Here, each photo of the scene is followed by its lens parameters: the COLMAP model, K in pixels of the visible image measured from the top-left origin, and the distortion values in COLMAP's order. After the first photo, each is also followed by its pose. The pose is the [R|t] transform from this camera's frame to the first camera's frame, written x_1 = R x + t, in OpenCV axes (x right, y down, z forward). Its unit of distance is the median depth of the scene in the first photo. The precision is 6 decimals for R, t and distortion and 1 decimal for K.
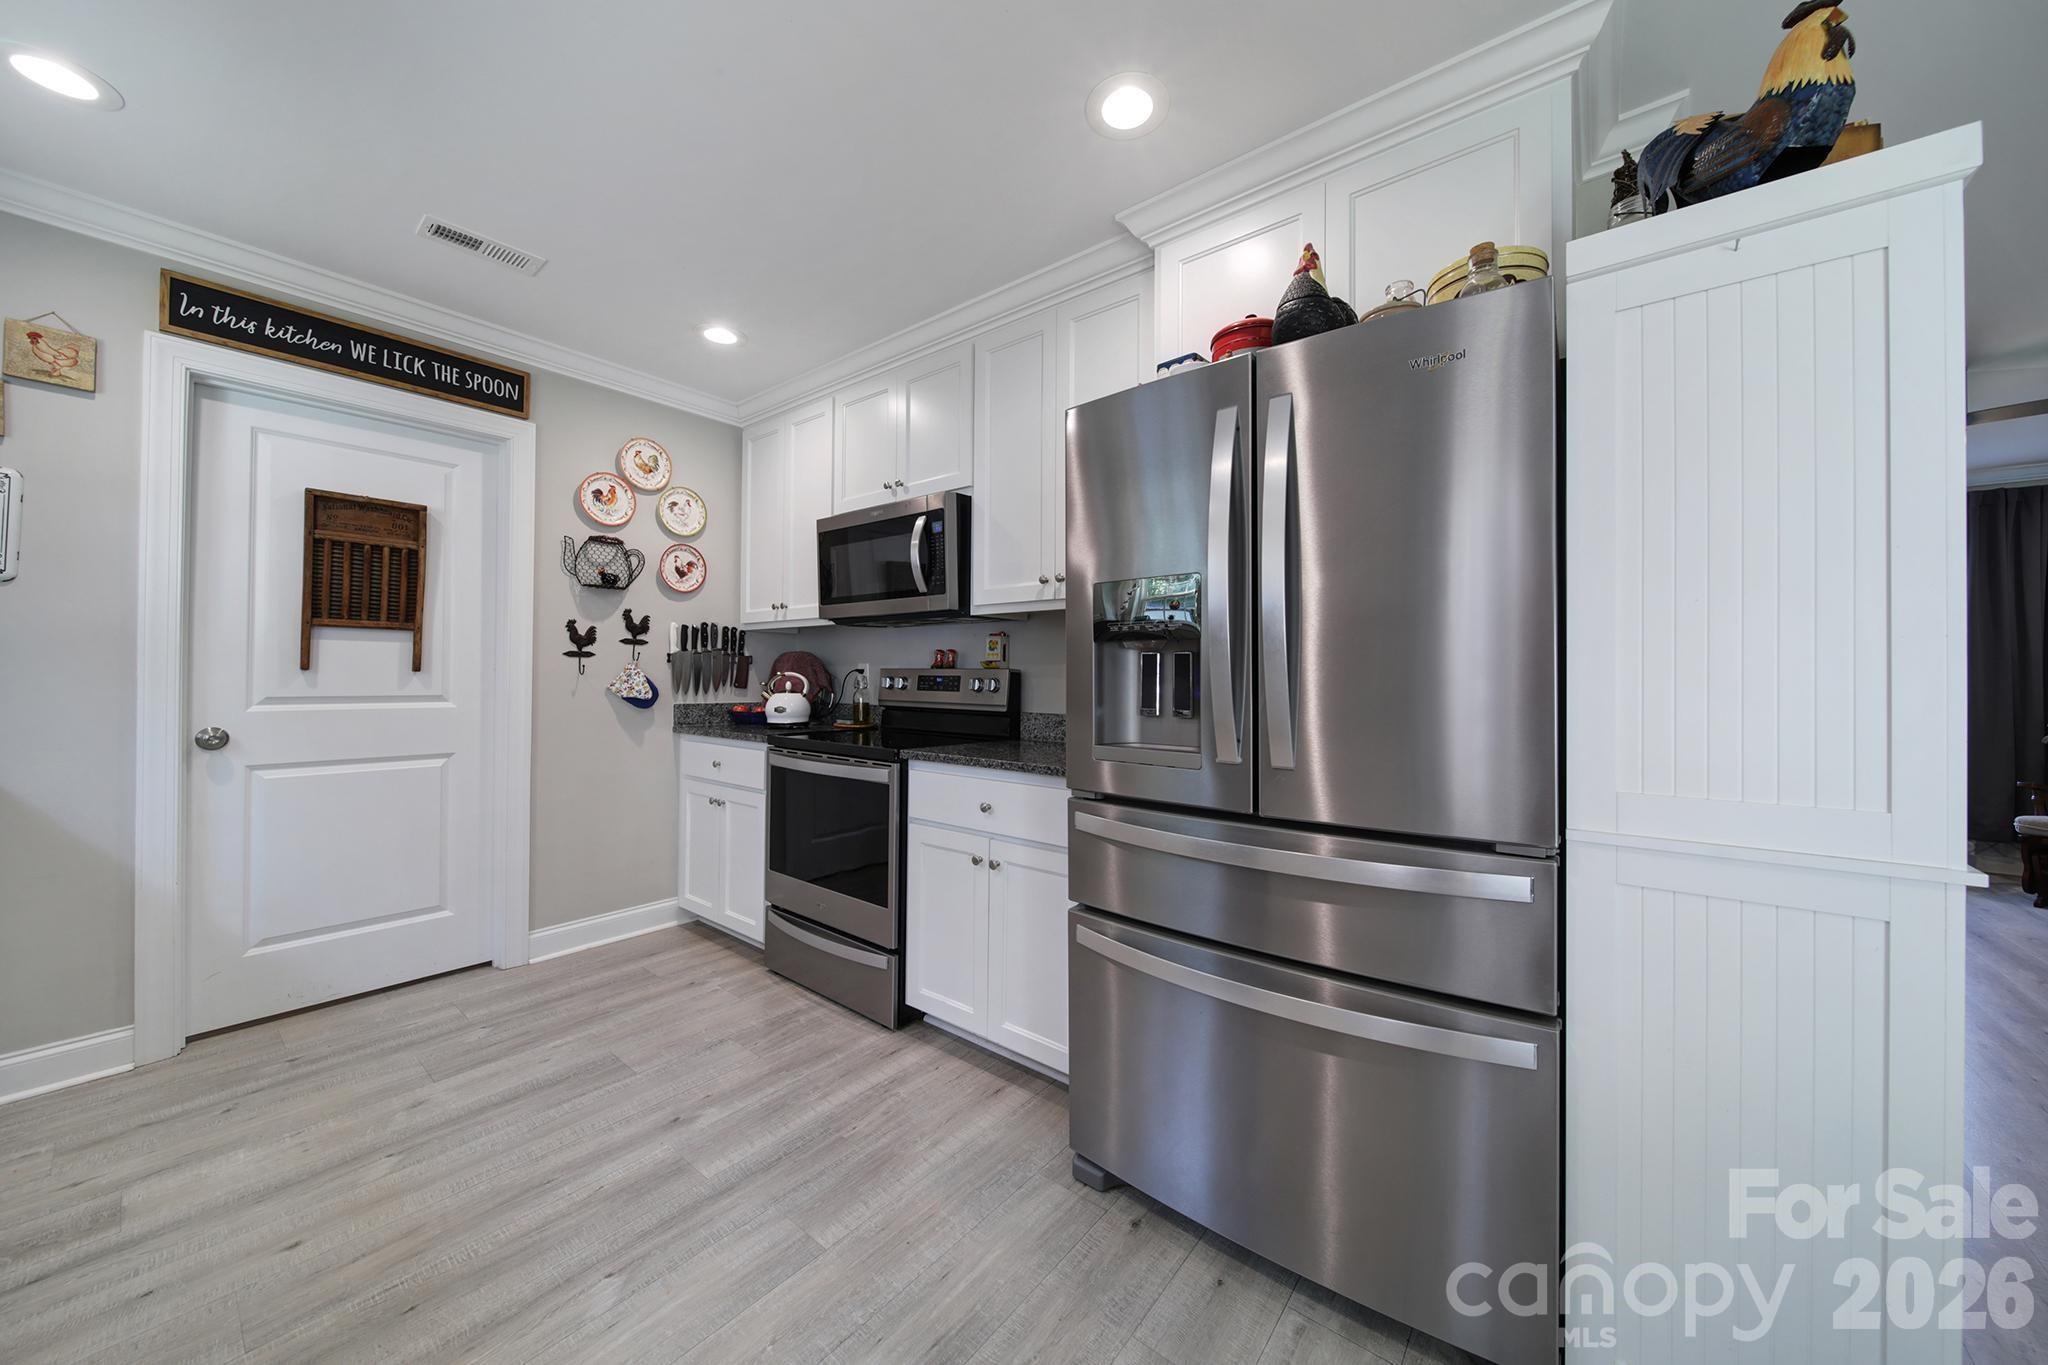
lens RADIAL K [[716.9, 0, 1020.6], [0, 716.9, 668.4], [0, 0, 1]] dist [0.000490, -0.002077]
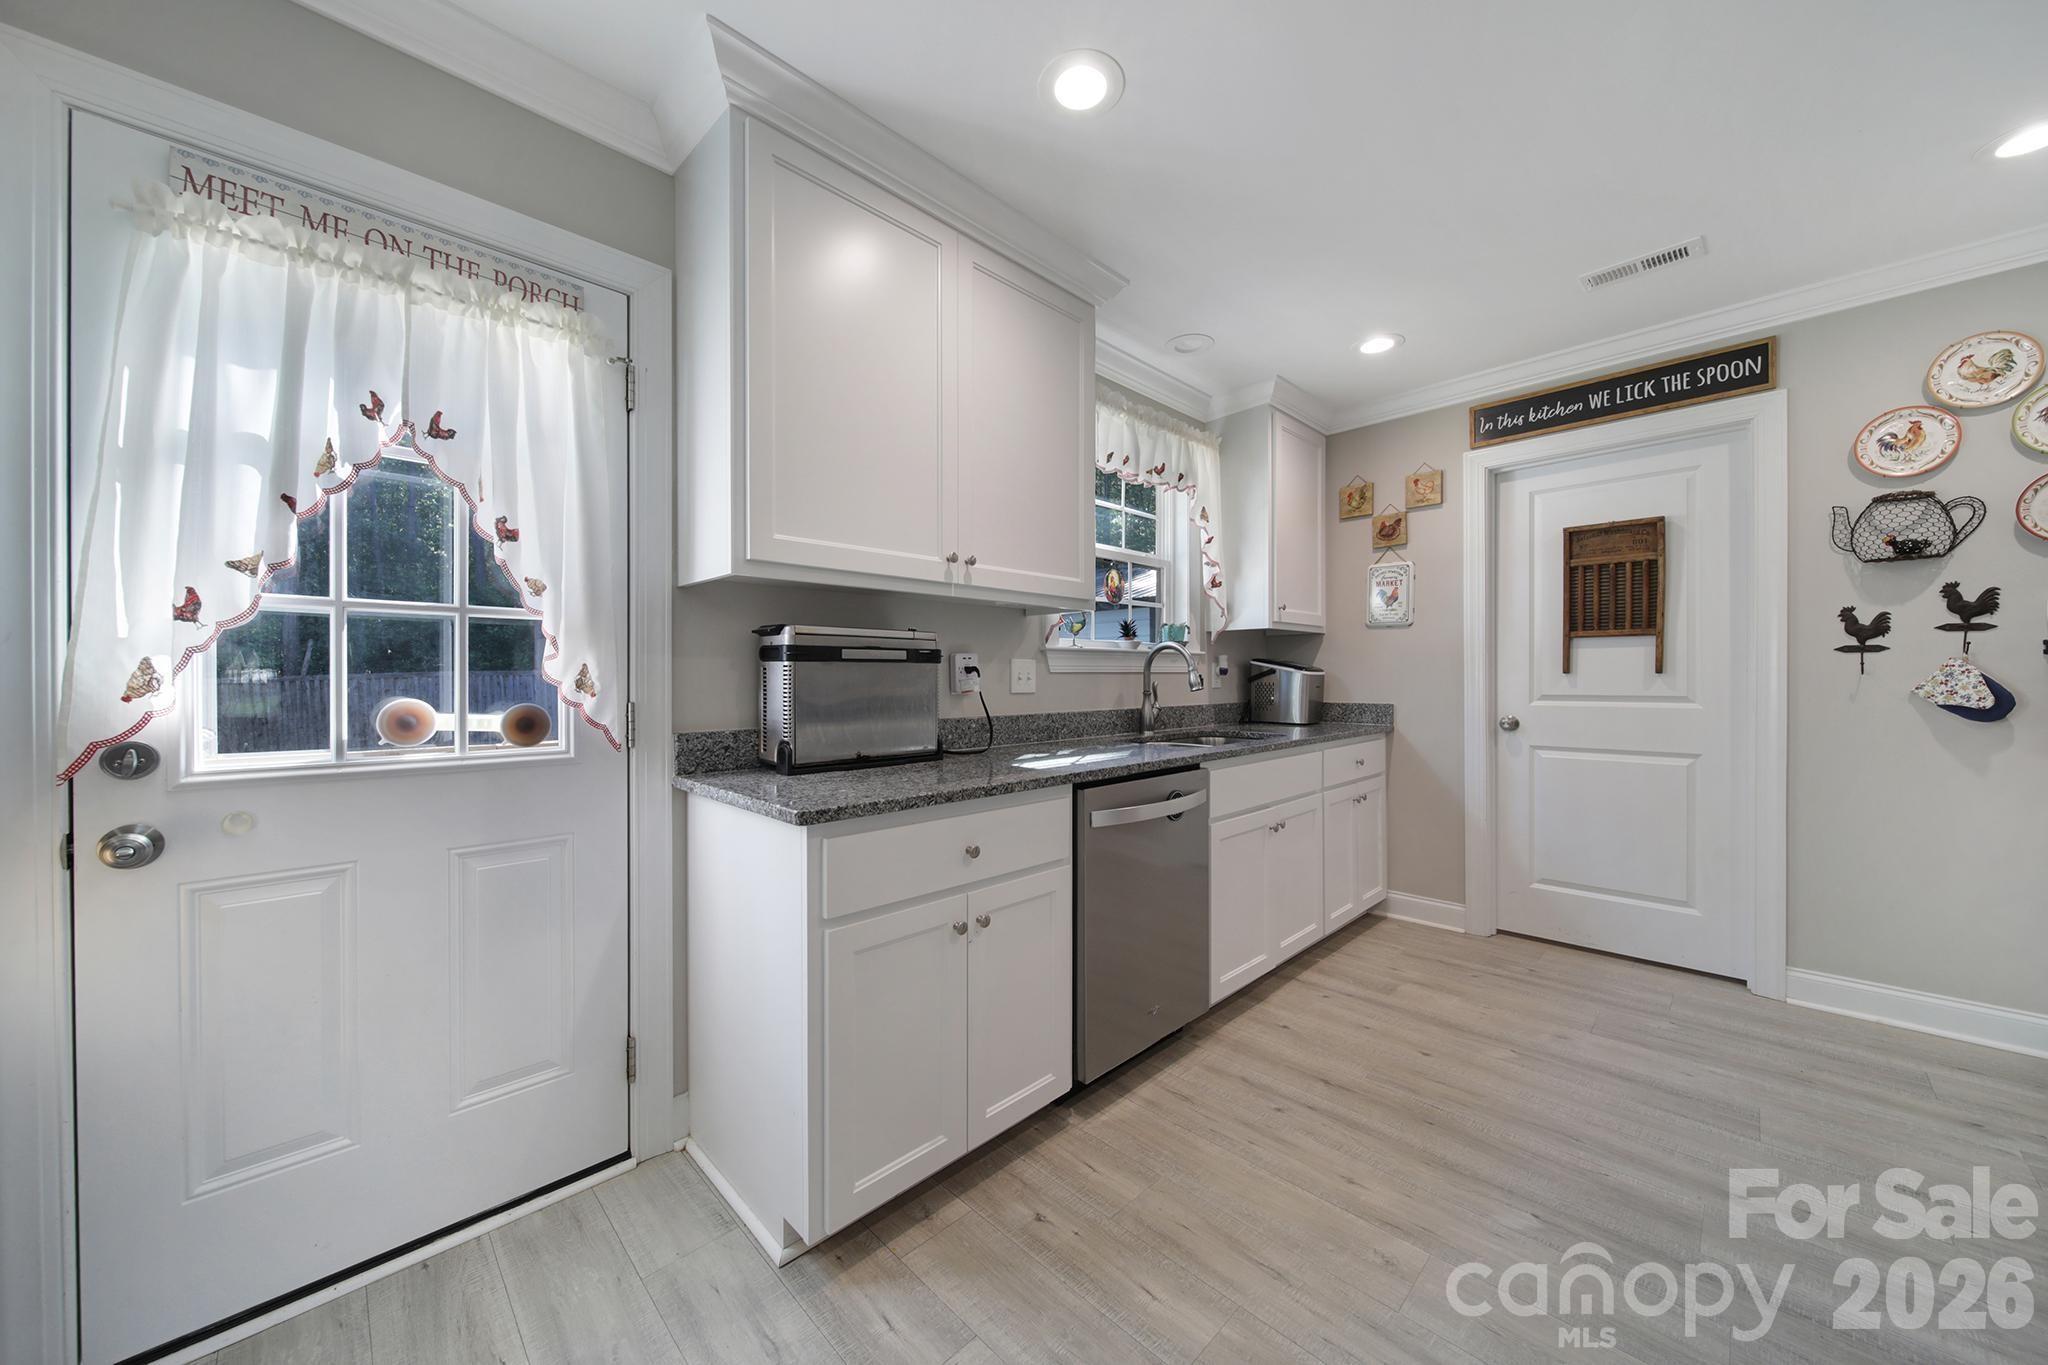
lens RADIAL K [[720.2, 0, 1020.3], [0, 720.2, 681.2], [0, 0, 1]] dist [-0.000104, -0.002131]
pose [[-0.116764, -0.003297, -0.993154, 0.328350], [0.016548, 0.999849, -0.005264, 0.005599], [0.993022, -0.017049, -0.116692, 0.182612]]
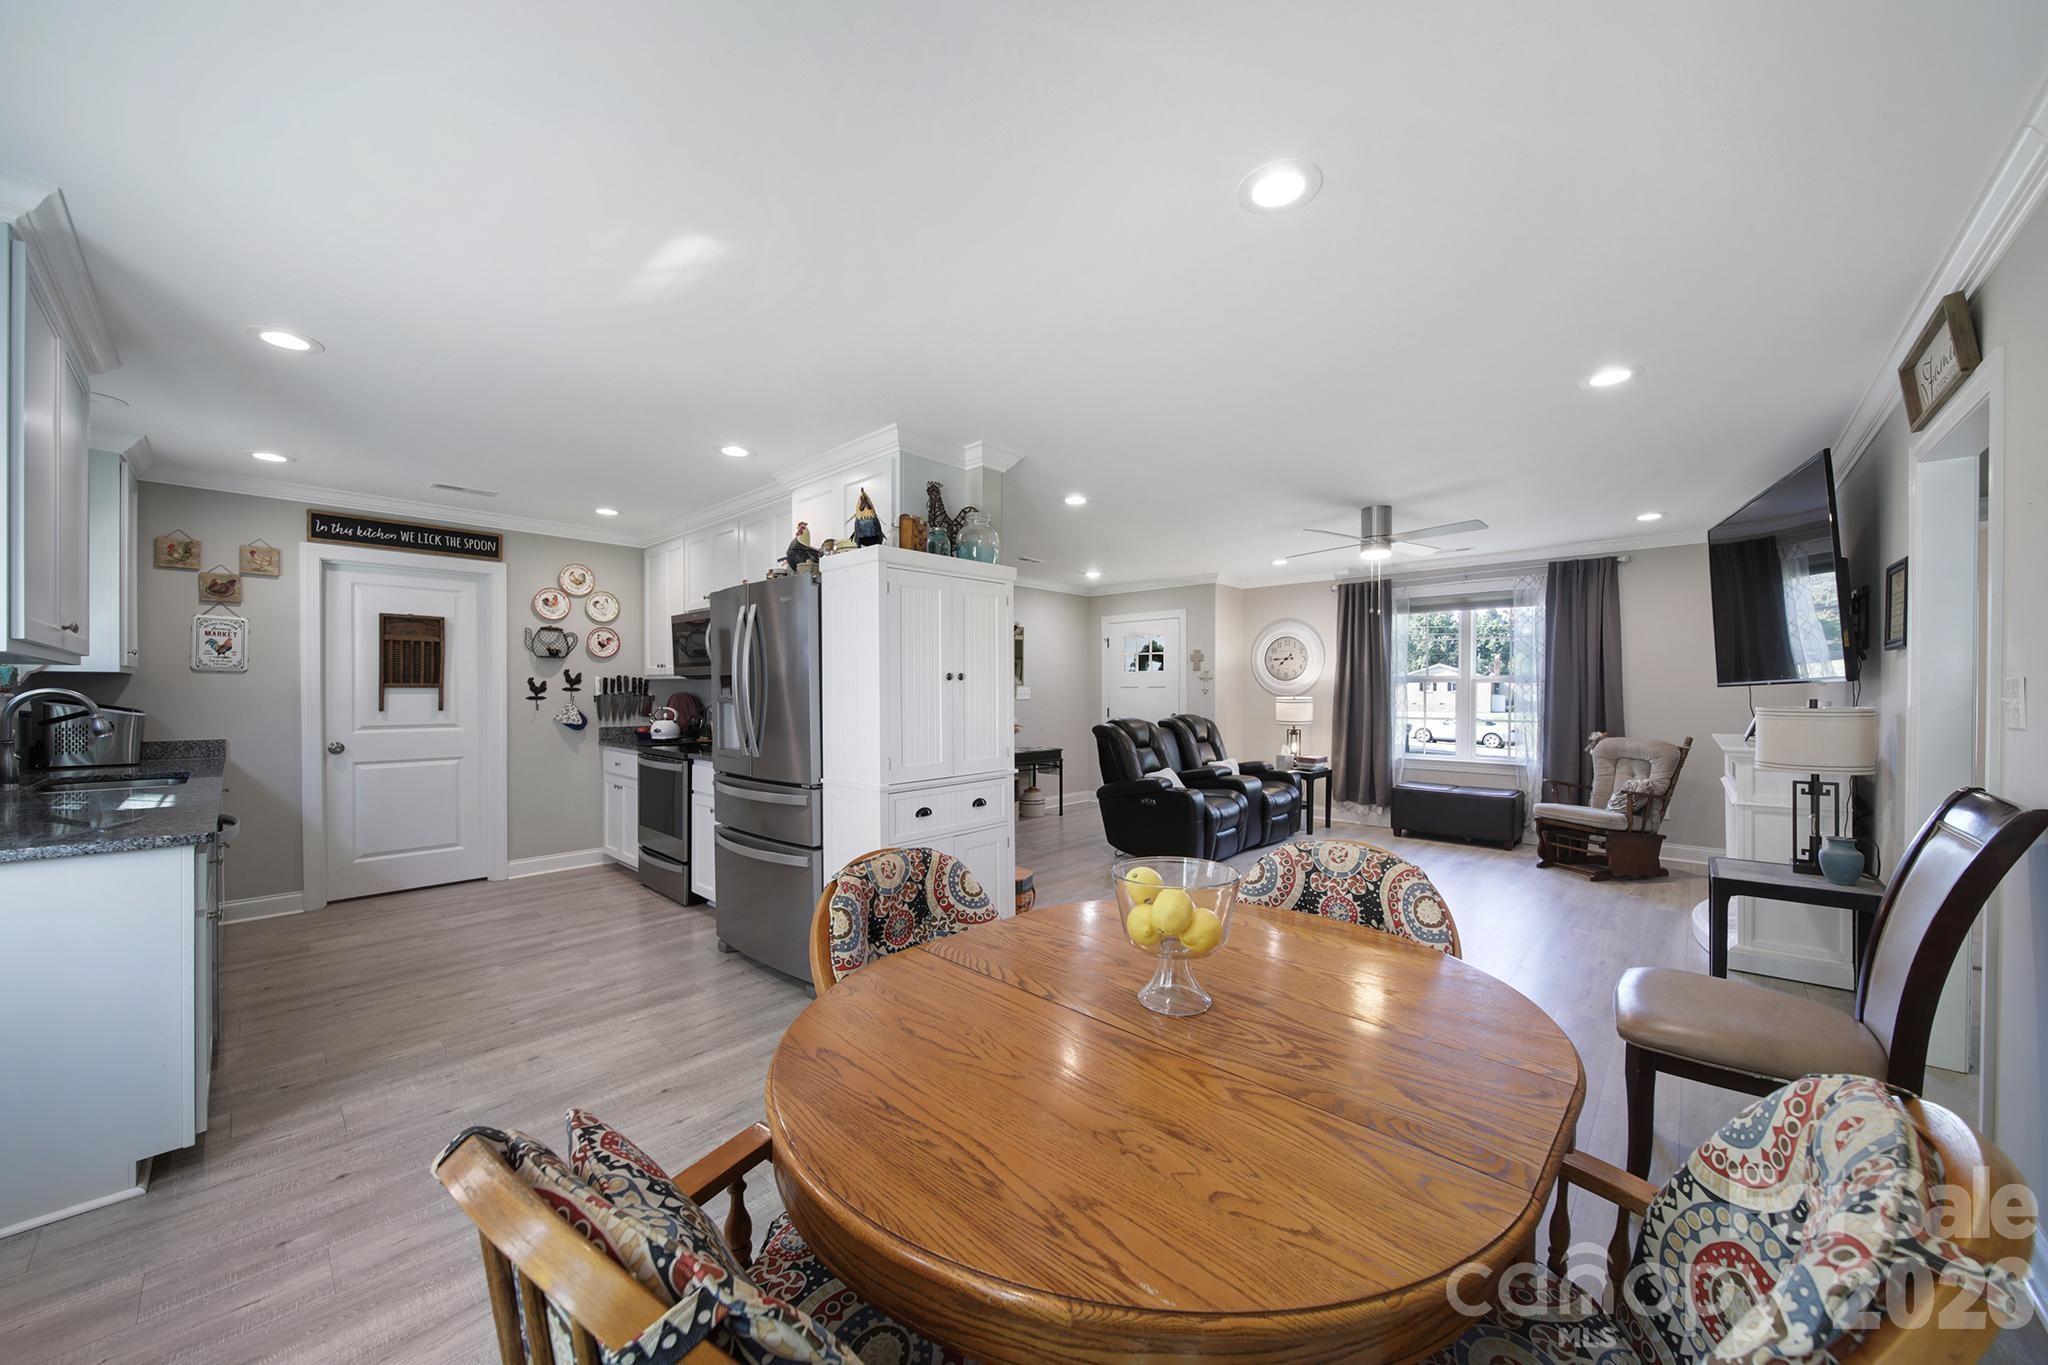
lens RADIAL K [[729.9, 0, 1022.7], [0, 729.9, 691.7], [0, 0, 1]] dist [0.002049, -0.003048]
pose [[0.997647, -0.008286, -0.068061, 0.717688], [0.009230, 0.999865, 0.013558, -0.054012], [0.067940, -0.014154, 0.997589, -0.704230]]
